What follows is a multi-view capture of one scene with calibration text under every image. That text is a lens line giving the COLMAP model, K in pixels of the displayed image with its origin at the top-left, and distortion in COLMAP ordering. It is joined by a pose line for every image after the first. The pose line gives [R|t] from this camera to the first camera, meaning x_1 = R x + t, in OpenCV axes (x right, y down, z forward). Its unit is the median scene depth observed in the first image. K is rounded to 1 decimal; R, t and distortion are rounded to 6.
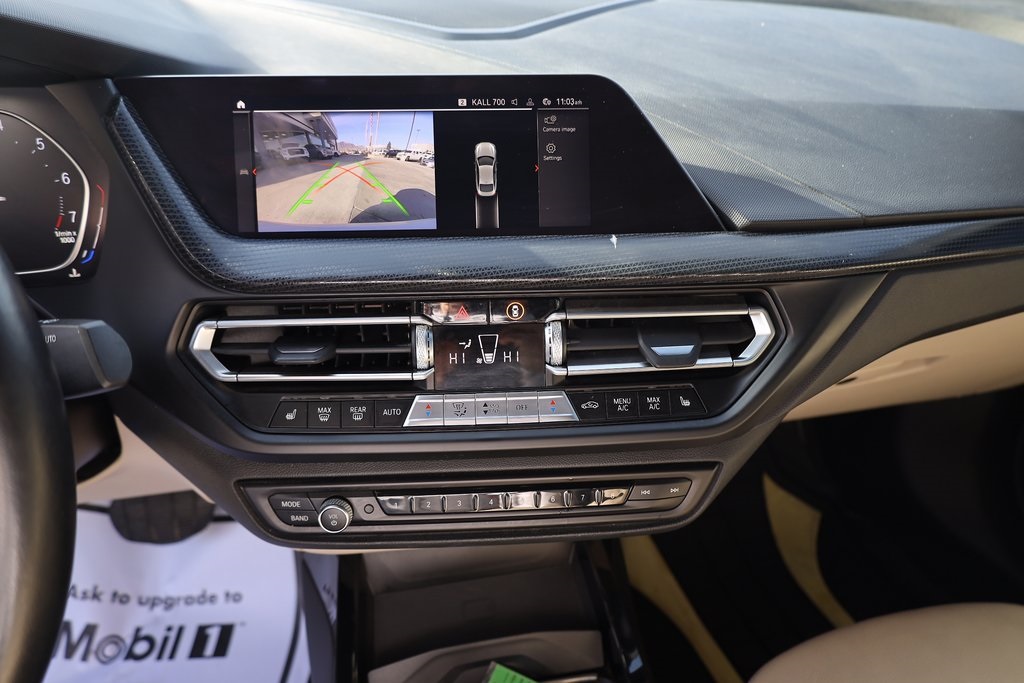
lens RADIAL K [[701.9, 0, 512.0], [0, 701.9, 341.5], [0, 0, 1]] dist [-0.007073, -0.004161]
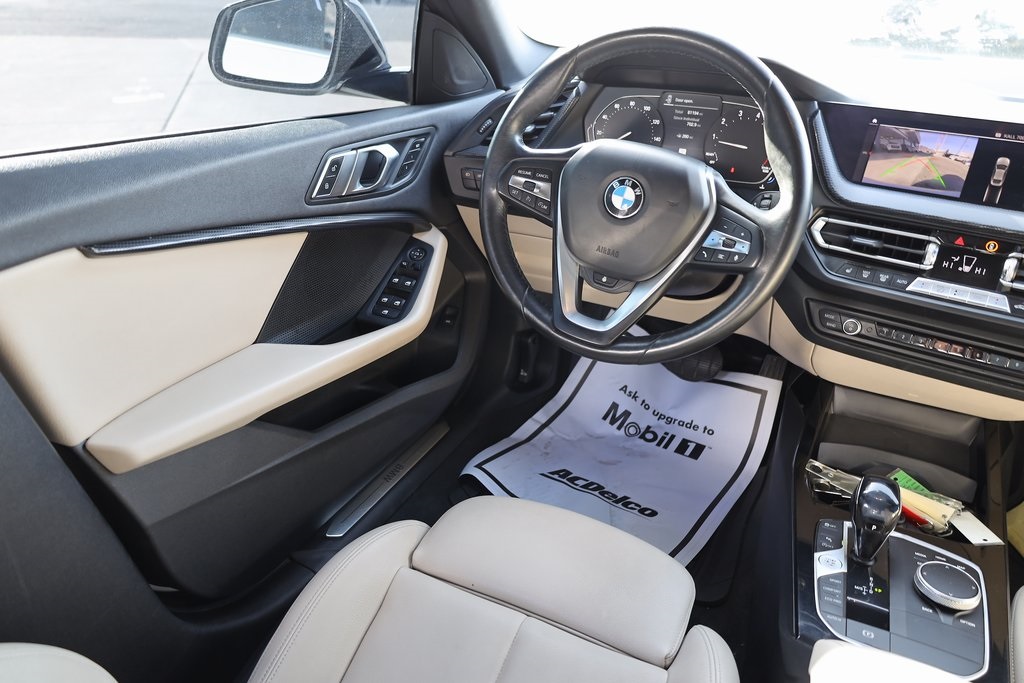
lens RADIAL K [[701.9, 0, 512.0], [0, 701.9, 341.5], [0, 0, 1]] dist [-0.007073, -0.004161]
pose [[0.785175, 0.297370, -0.543204, 0.086747], [-0.310017, 0.948083, 0.070901, 0.455932], [0.536087, 0.112733, 0.836602, -1.205061]]
